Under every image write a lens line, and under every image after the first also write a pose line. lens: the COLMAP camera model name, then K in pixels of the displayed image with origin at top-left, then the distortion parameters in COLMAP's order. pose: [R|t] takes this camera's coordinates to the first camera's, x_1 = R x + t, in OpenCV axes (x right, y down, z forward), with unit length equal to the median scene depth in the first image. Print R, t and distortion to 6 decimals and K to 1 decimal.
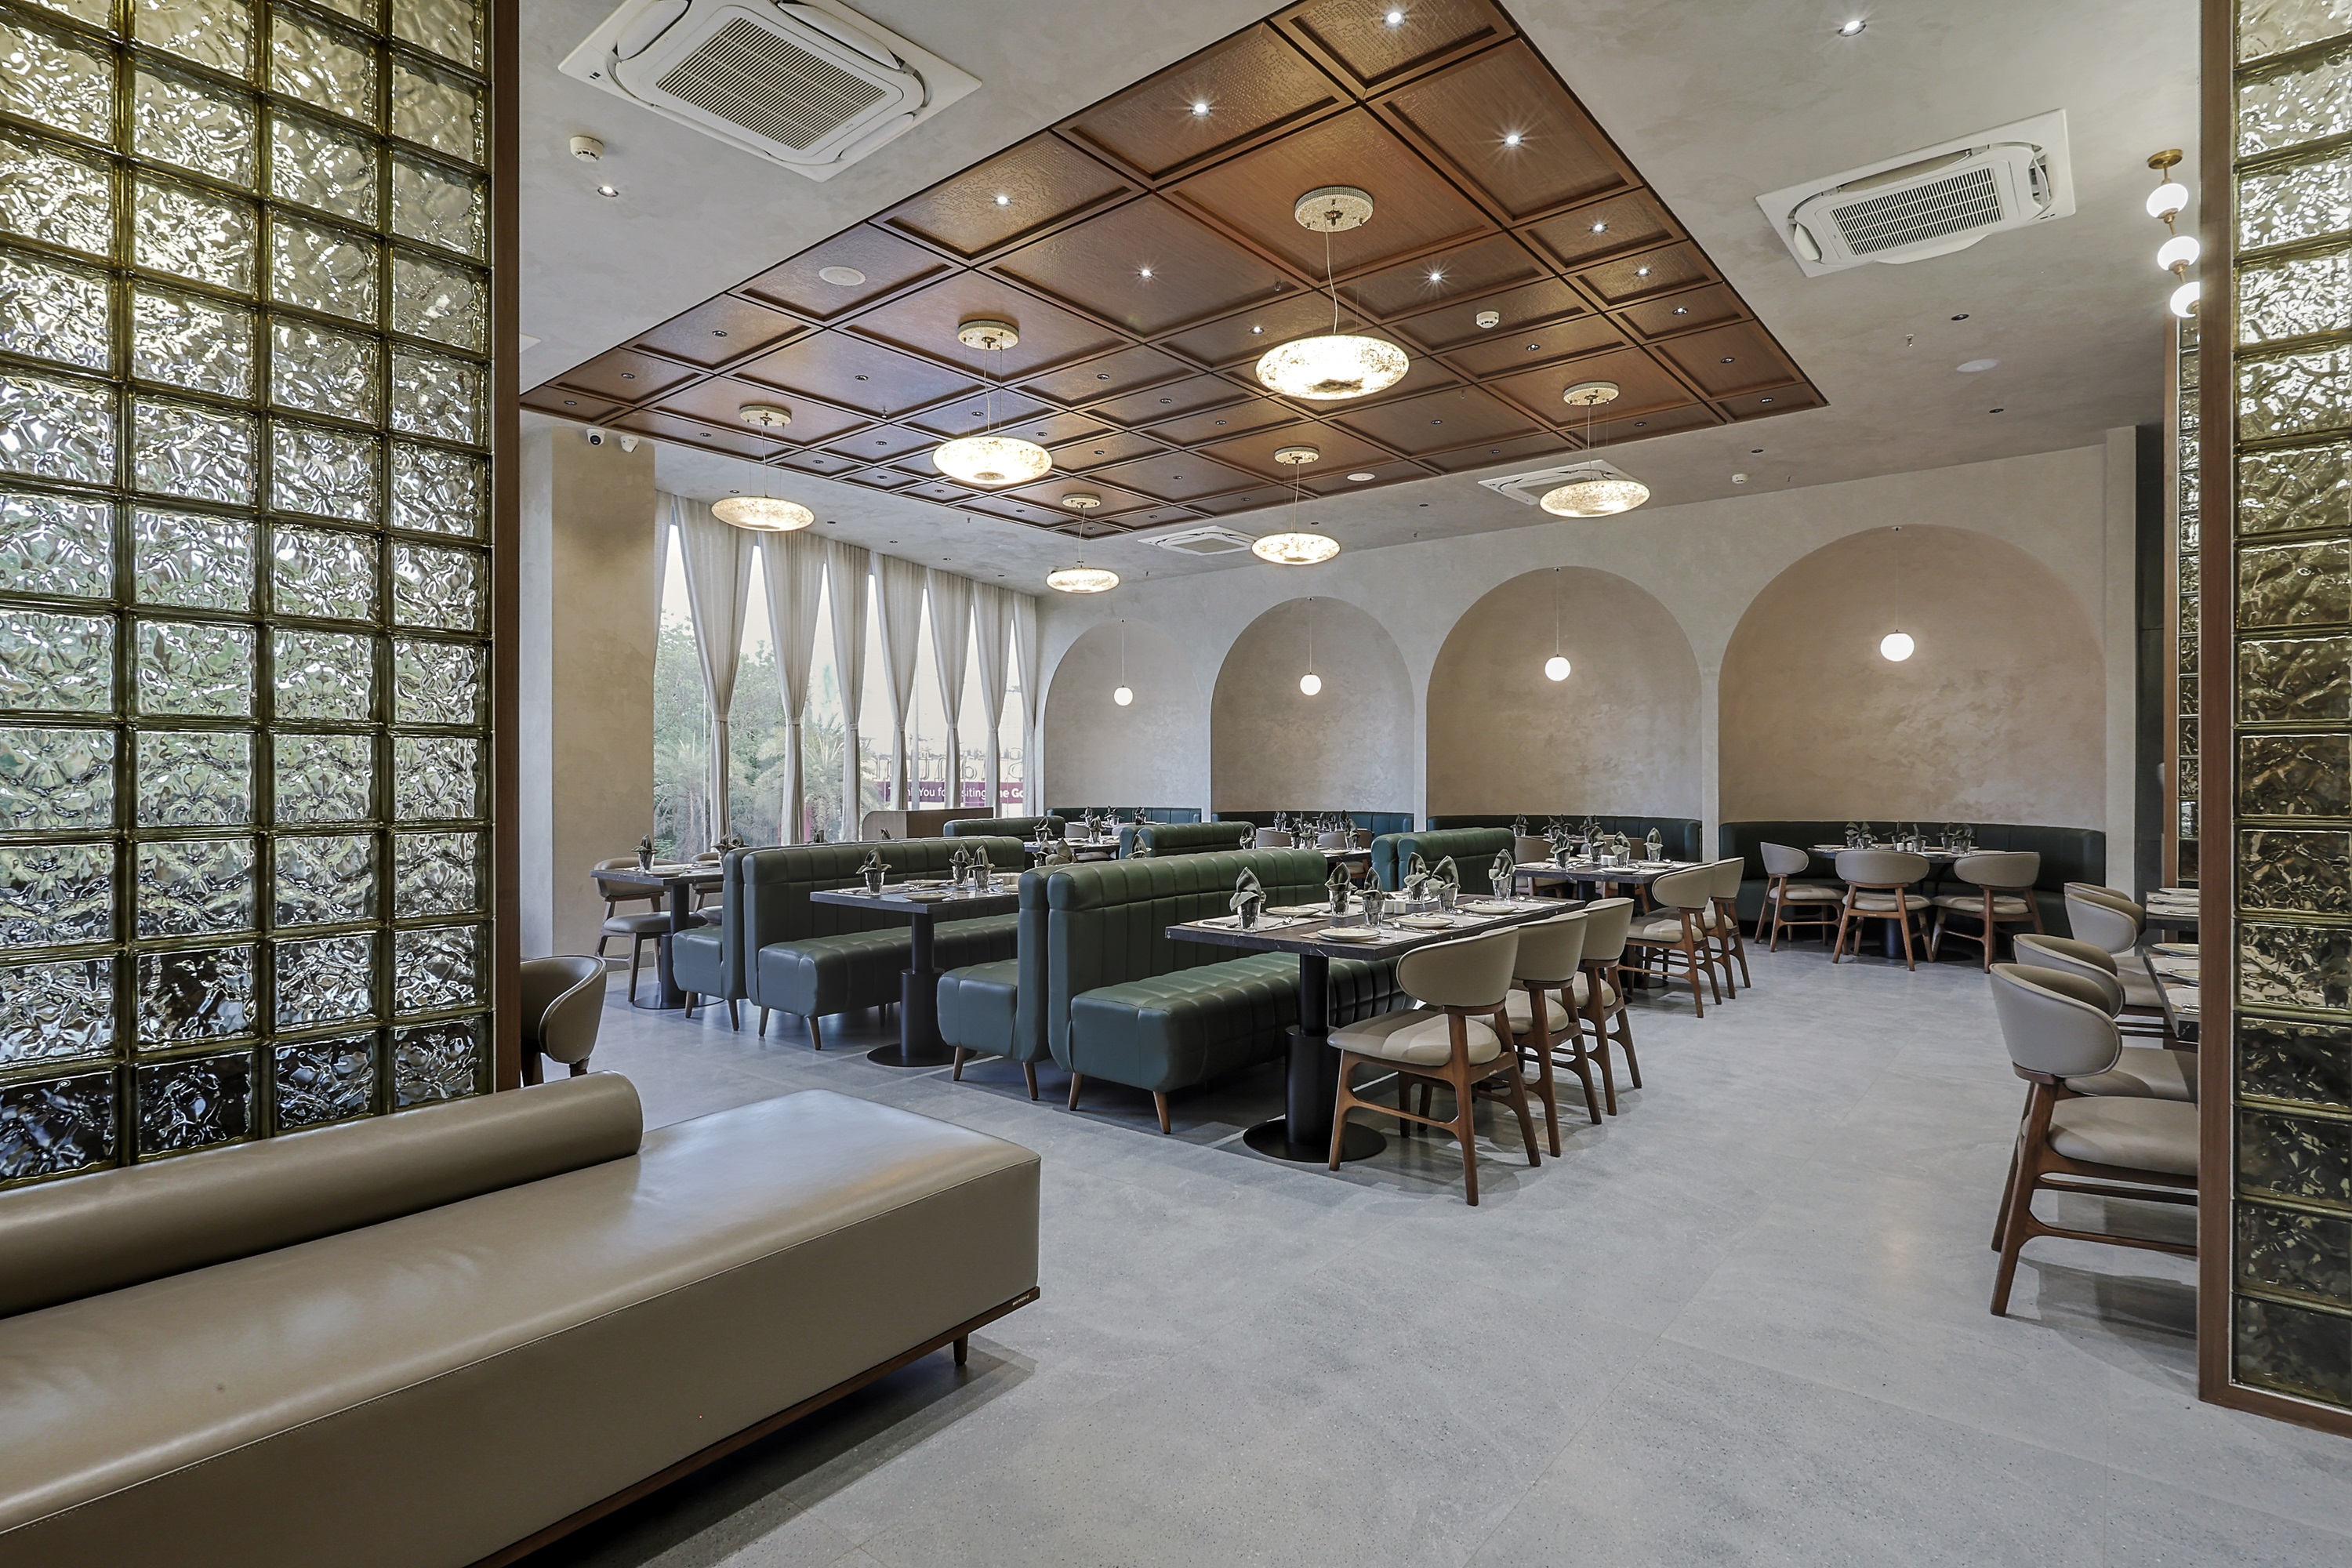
lens RADIAL K [[1142.9, 0, 1191.2], [0, 1142.9, 773.7], [0, 0, 1]] dist [-0.001659, 0.001056]
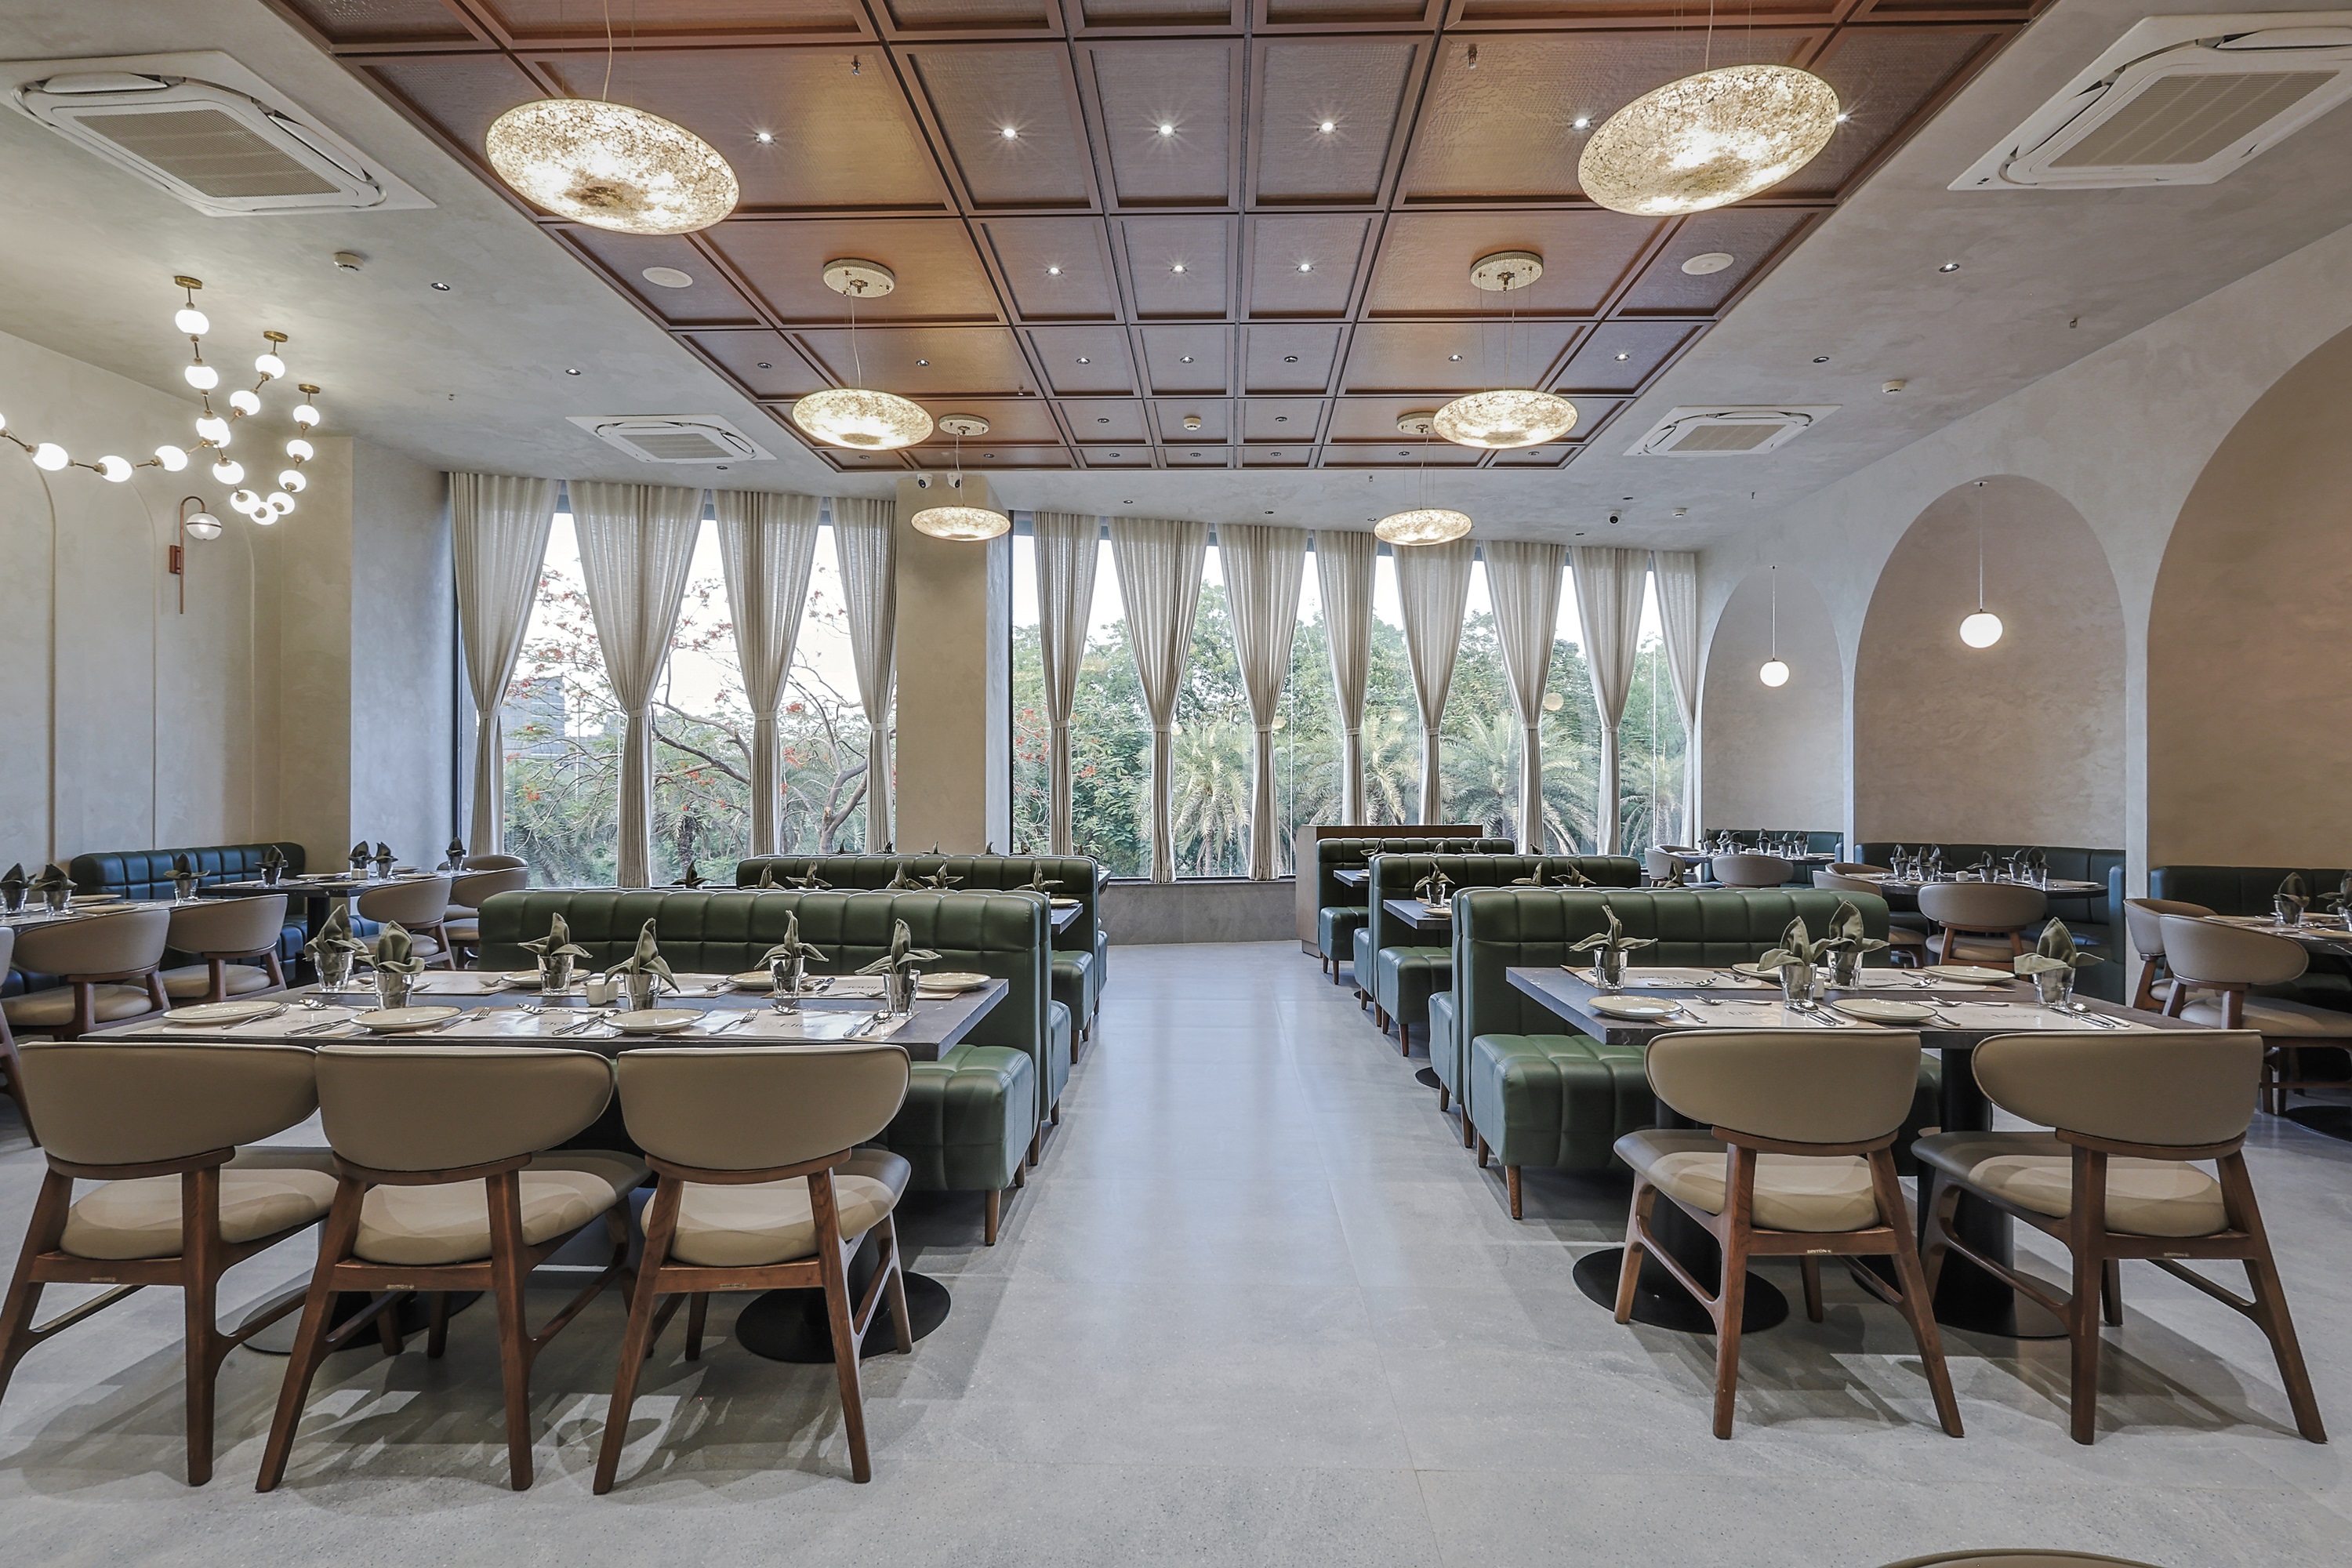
lens RADIAL K [[1142.9, 0, 1196.5], [0, 1142.9, 775.7], [0, 0, 1]] dist [-0.001659, 0.001056]
pose [[0.610035, -0.006066, -0.792351, 0.560762], [-0.000179, 0.999970, -0.007794, 0.002309], [0.792374, 0.004896, 0.610016, 0.564365]]
